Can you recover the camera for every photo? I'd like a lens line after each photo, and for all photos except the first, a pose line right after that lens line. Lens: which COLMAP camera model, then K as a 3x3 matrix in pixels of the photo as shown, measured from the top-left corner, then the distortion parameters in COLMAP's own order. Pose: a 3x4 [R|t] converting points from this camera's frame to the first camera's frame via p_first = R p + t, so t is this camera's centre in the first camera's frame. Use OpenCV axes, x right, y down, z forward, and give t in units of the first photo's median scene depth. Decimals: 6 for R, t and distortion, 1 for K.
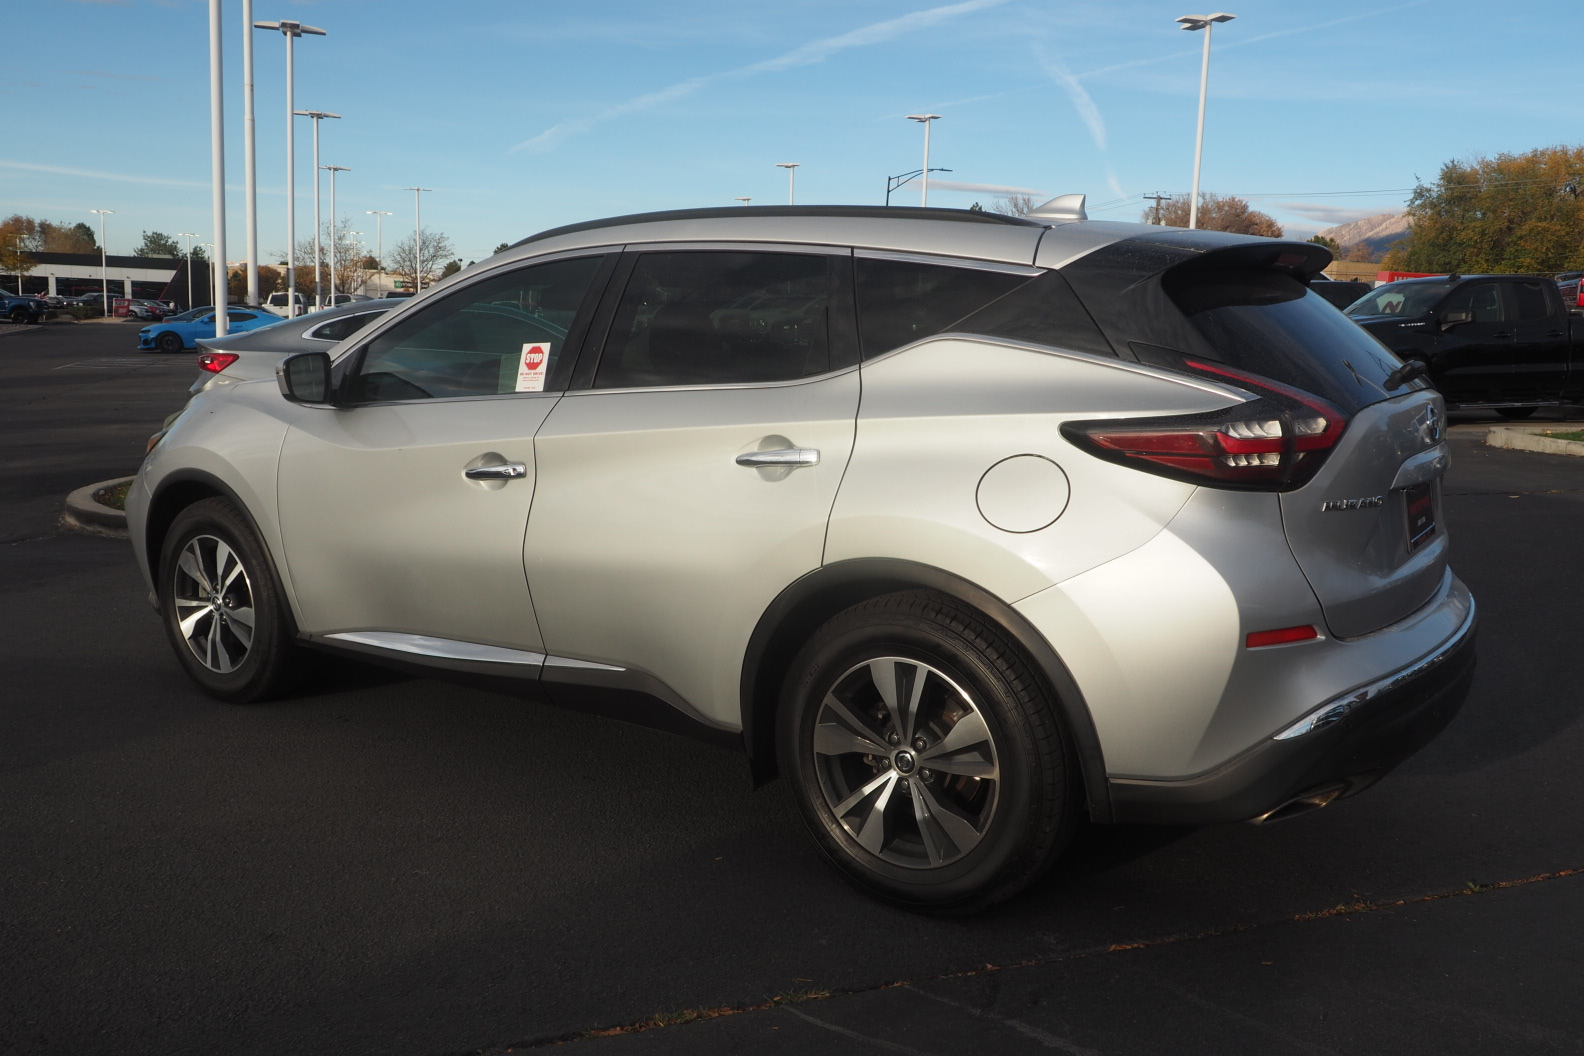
lens RADIAL K [[1282.1, 0, 798.9], [0, 1282.1, 526.3], [0, 0, 1]] dist [-0.024807, 0.007643]
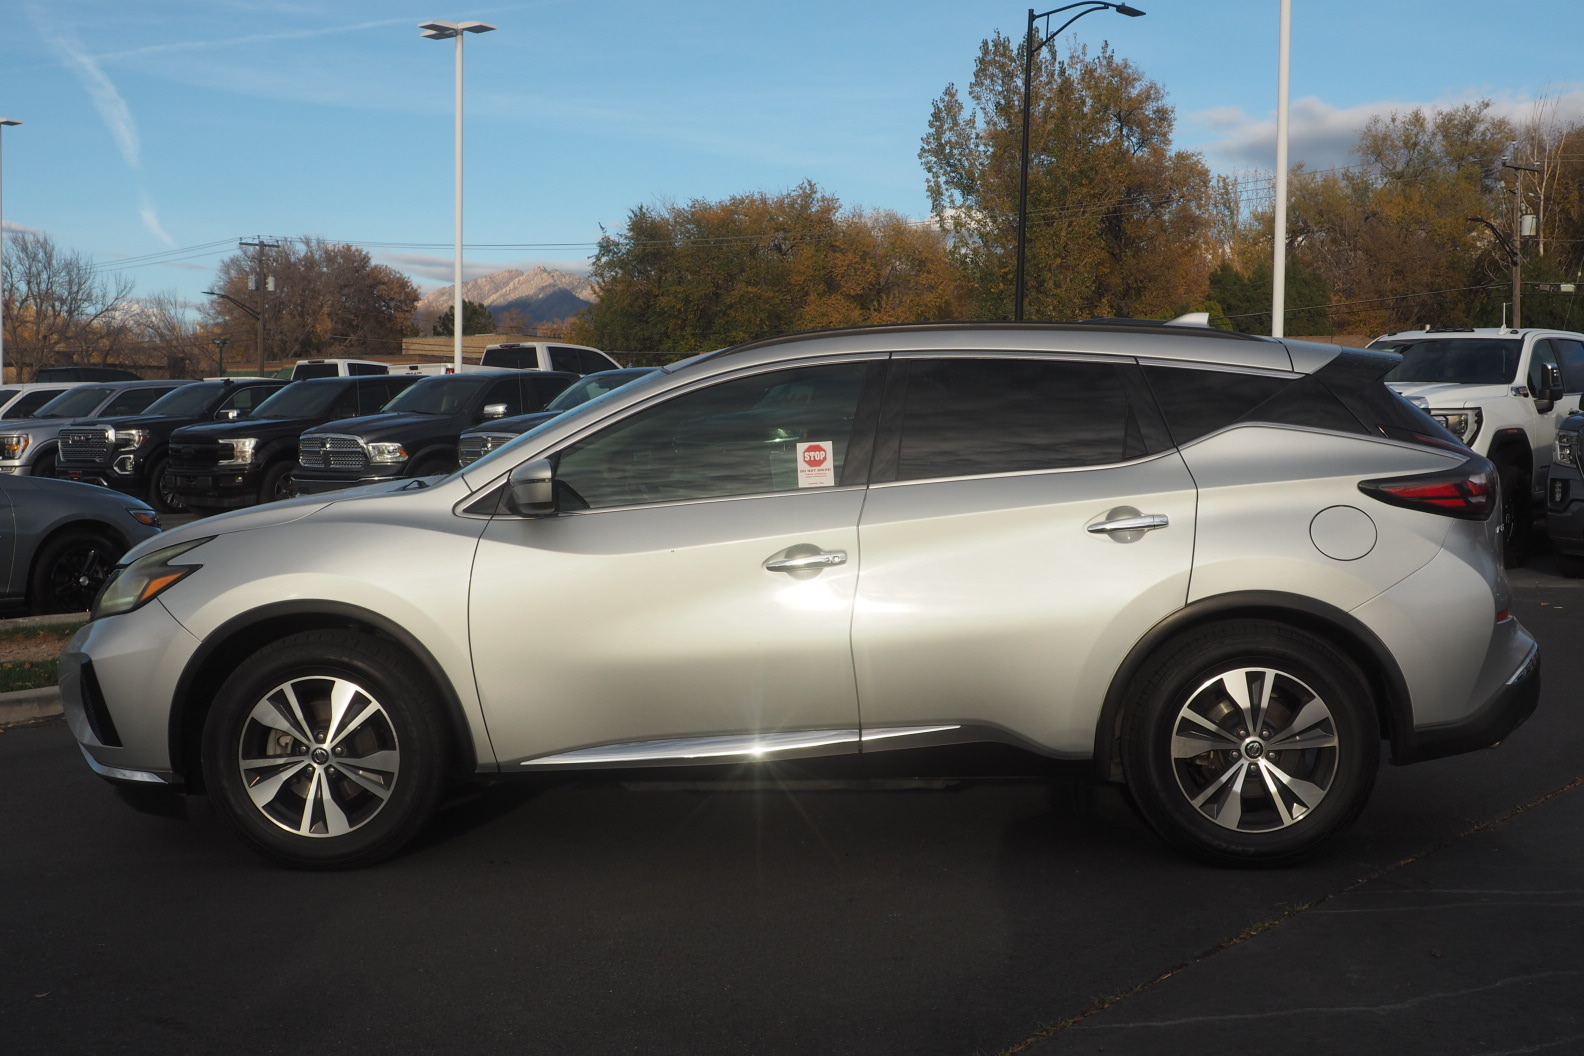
lens RADIAL K [[1906.4, 0, 794.2], [0, 1906.4, 532.7], [0, 0, 1]] dist [0.027639, 0.000000]
pose [[0.849656, -0.050826, 0.524883, -0.857746], [0.103399, 0.992080, -0.071312, 0.036326], [-0.517102, 0.114863, 0.848182, -0.276371]]
